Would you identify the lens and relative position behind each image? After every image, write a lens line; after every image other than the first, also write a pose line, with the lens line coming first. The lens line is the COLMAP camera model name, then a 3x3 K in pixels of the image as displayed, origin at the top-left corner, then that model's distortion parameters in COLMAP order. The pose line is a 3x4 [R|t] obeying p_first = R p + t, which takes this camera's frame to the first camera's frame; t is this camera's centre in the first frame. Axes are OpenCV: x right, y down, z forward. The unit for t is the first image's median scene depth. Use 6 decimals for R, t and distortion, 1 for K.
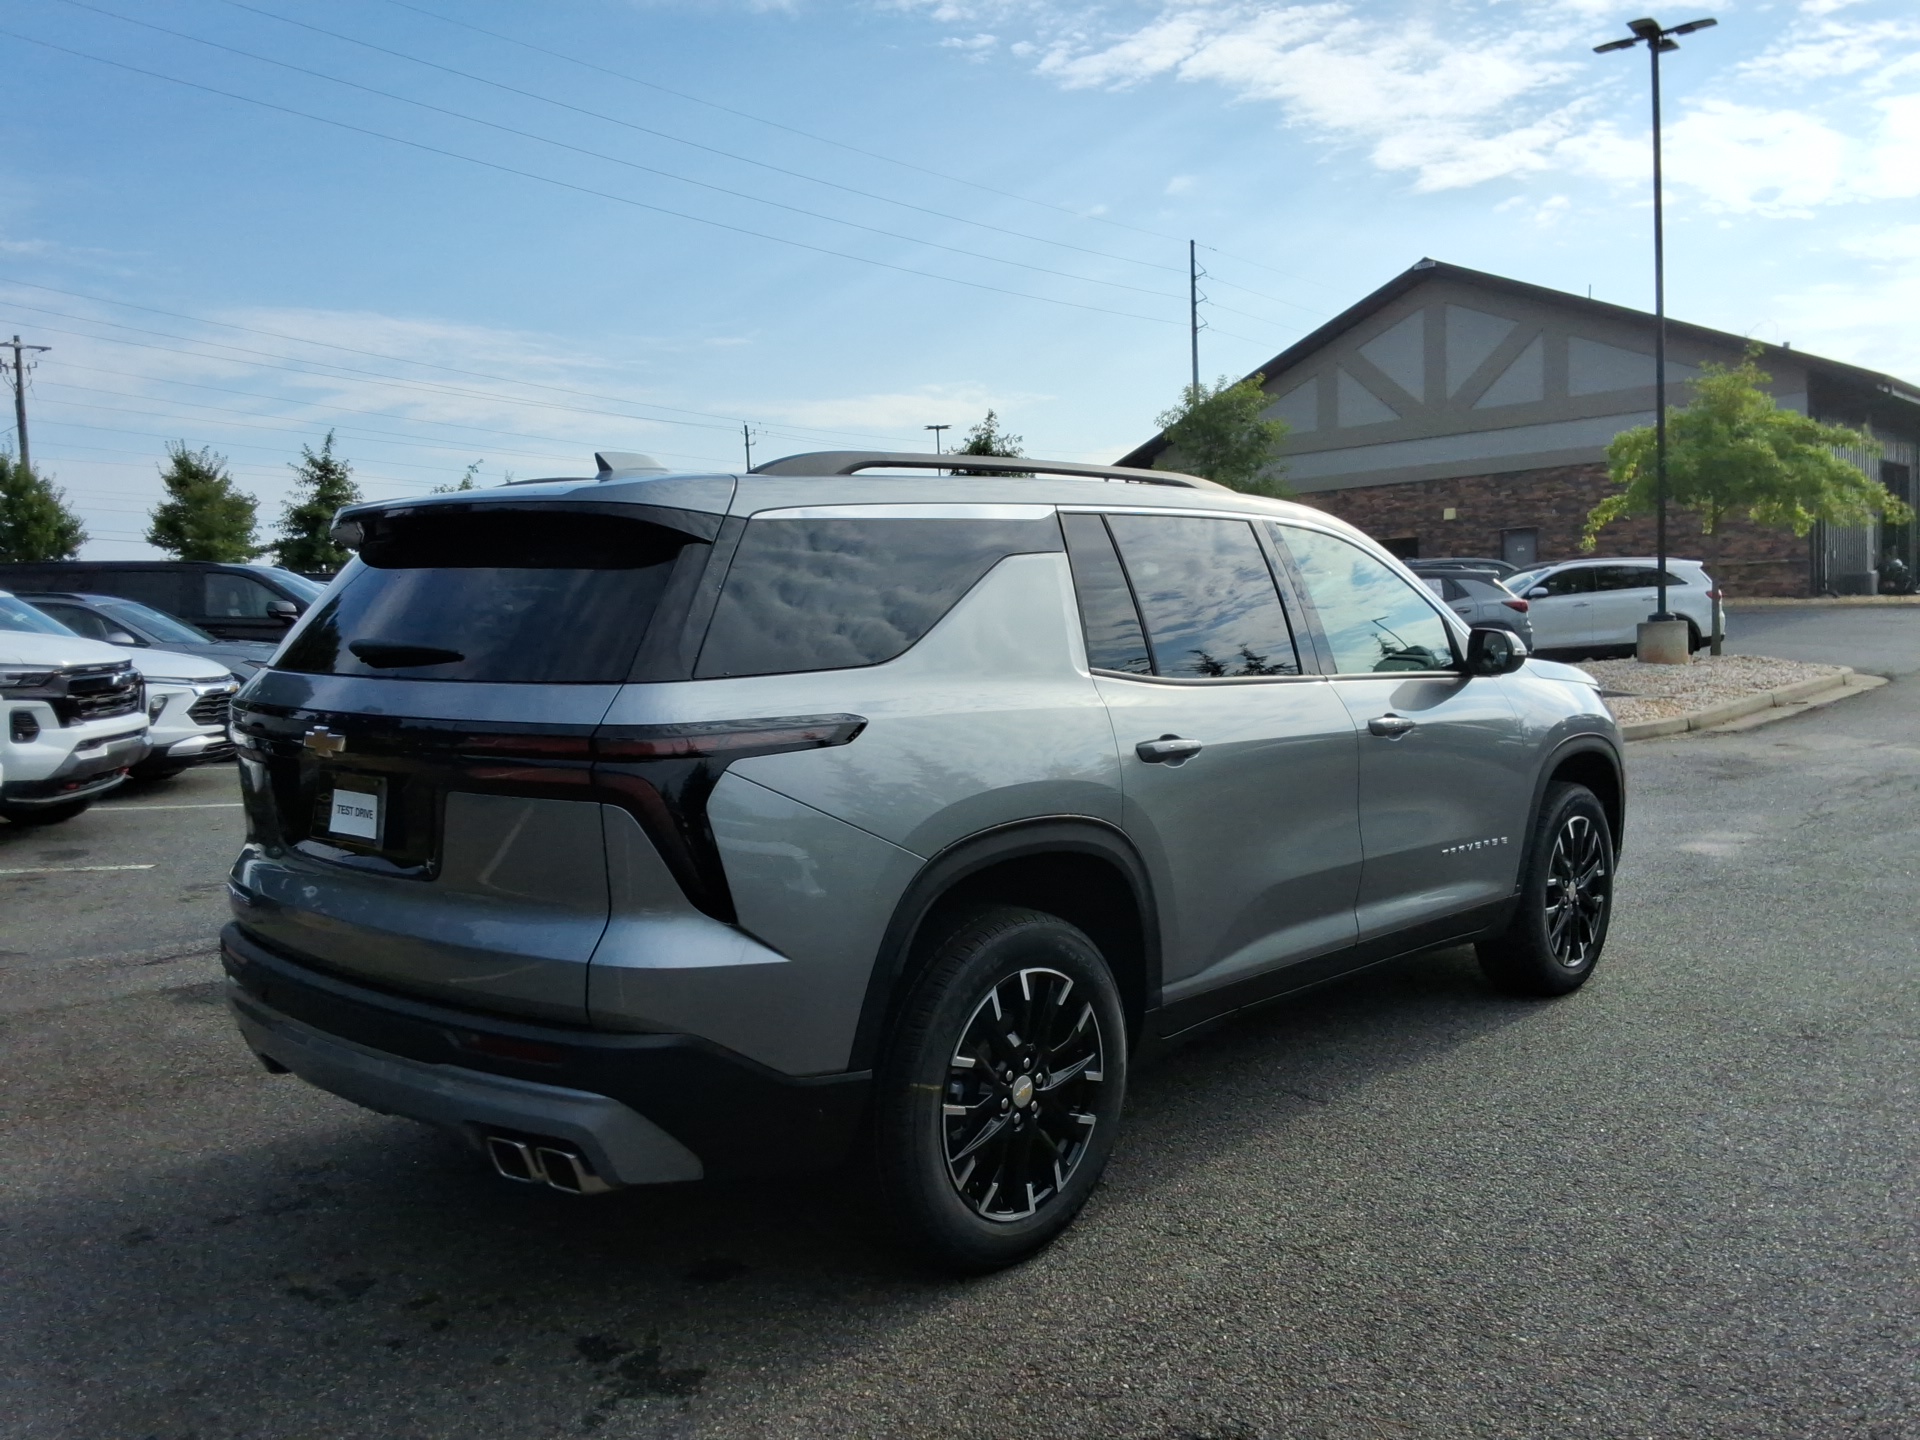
lens RADIAL K [[1515.6, 0, 968.4], [0, 1515.6, 732.1], [0, 0, 1]] dist [0.153711, -0.230735]
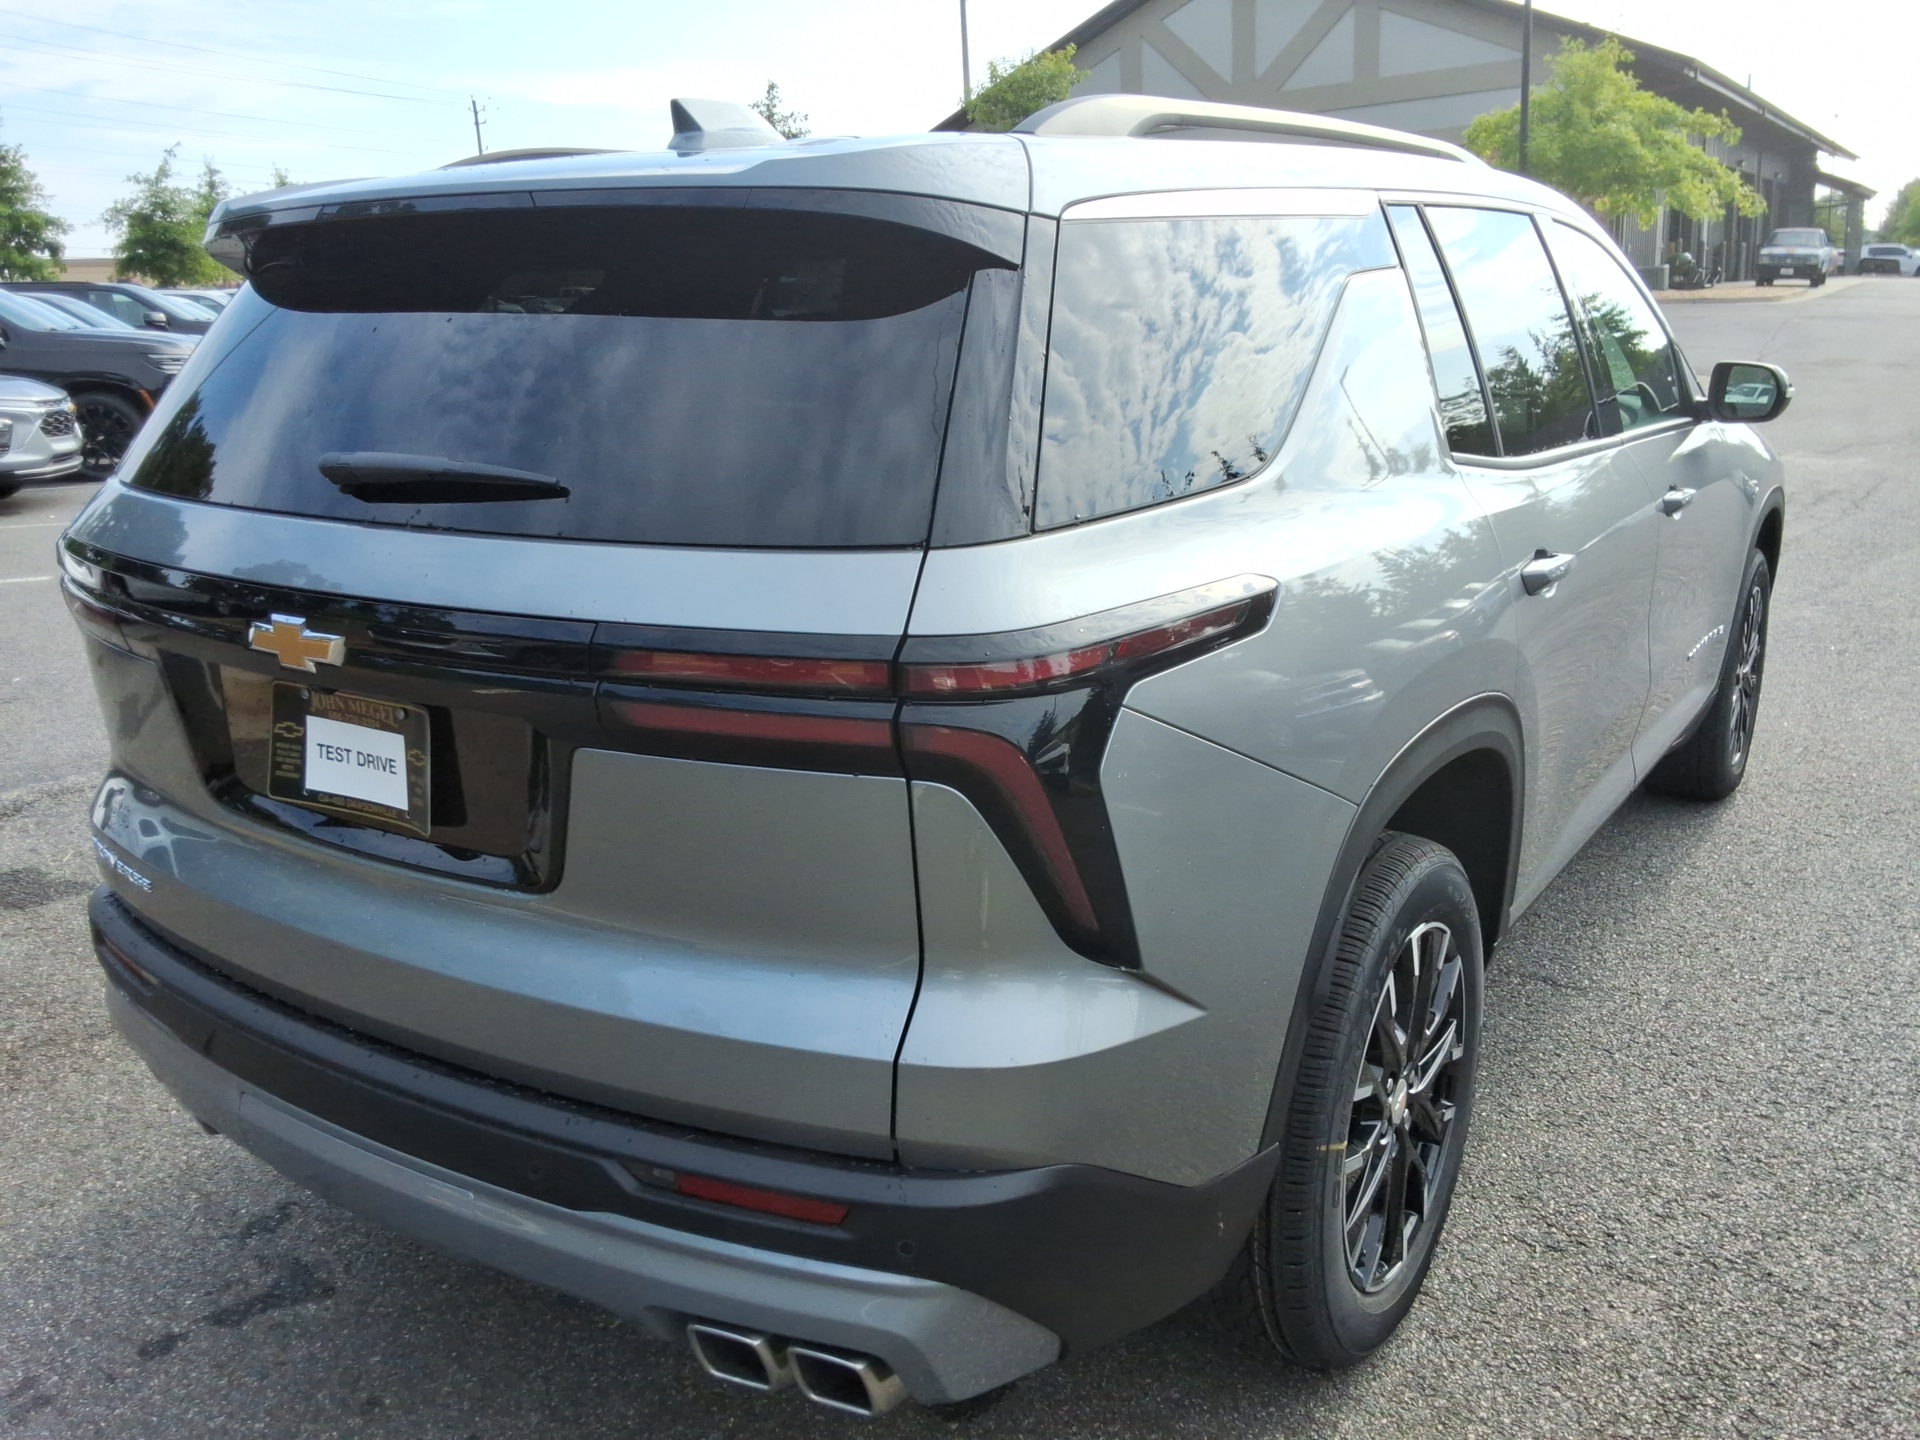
lens RADIAL K [[1540.9, 0, 969.4], [0, 1540.9, 725.4], [0, 0, 1]] dist [0.109346, -0.167714]
pose [[0.989107, -0.048052, 0.139131, -0.036993], [0.022404, 0.983347, 0.180352, -0.008714], [-0.145480, -0.175271, 0.973712, 0.059474]]
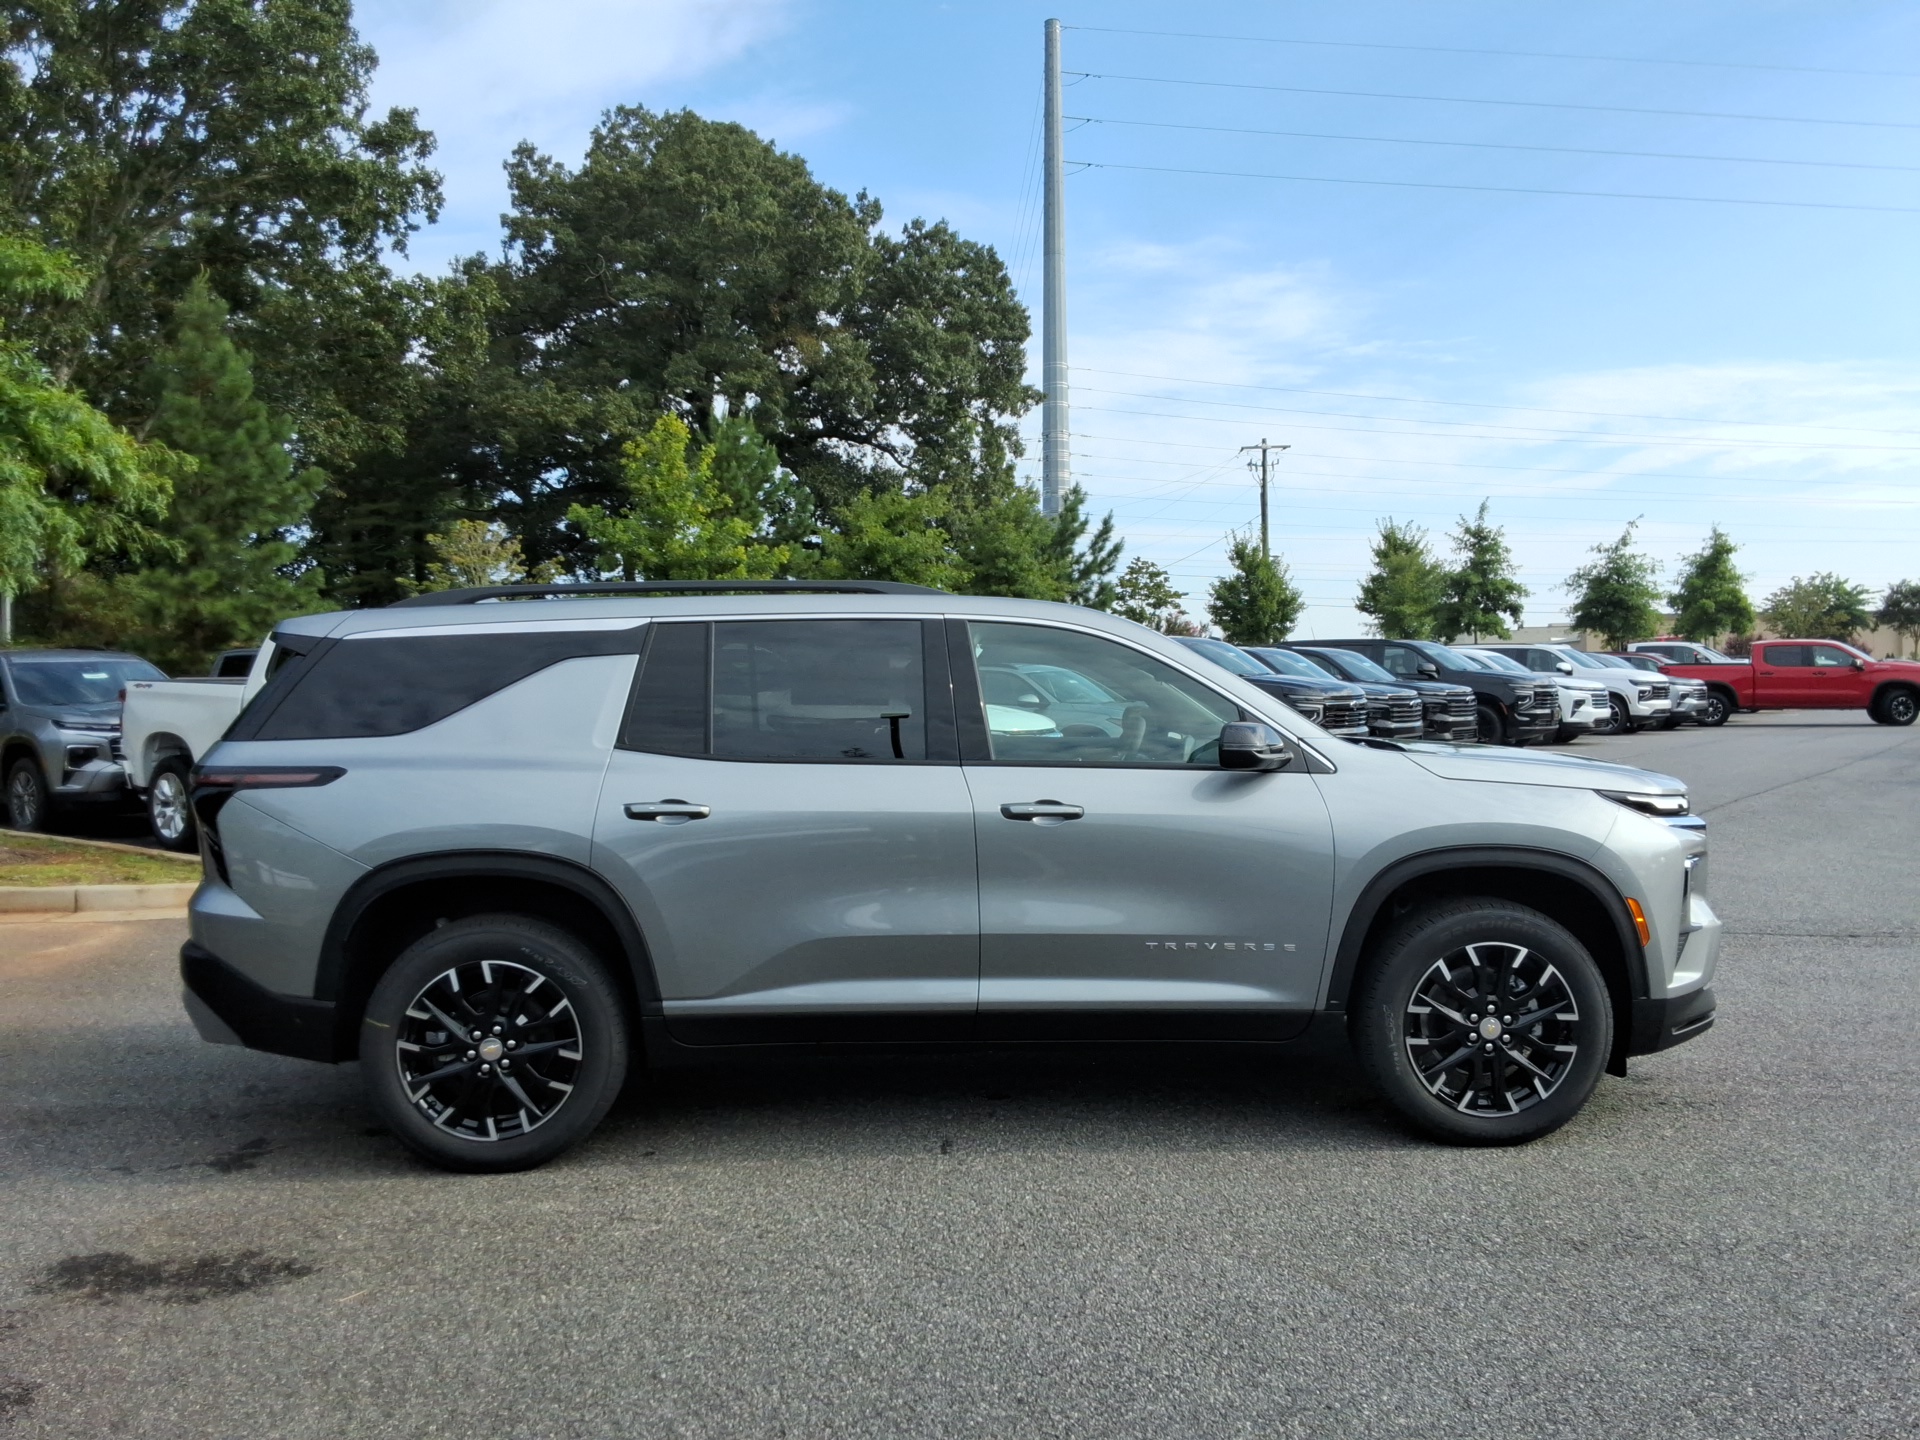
lens RADIAL K [[1515.6, 0, 968.4], [0, 1515.6, 732.1], [0, 0, 1]] dist [0.153711, -0.230735]
pose [[0.710901, 0.033878, -0.702476, 0.200489], [-0.059508, 0.998155, -0.012083, -0.008959], [0.700770, 0.050393, 0.711605, 0.046607]]
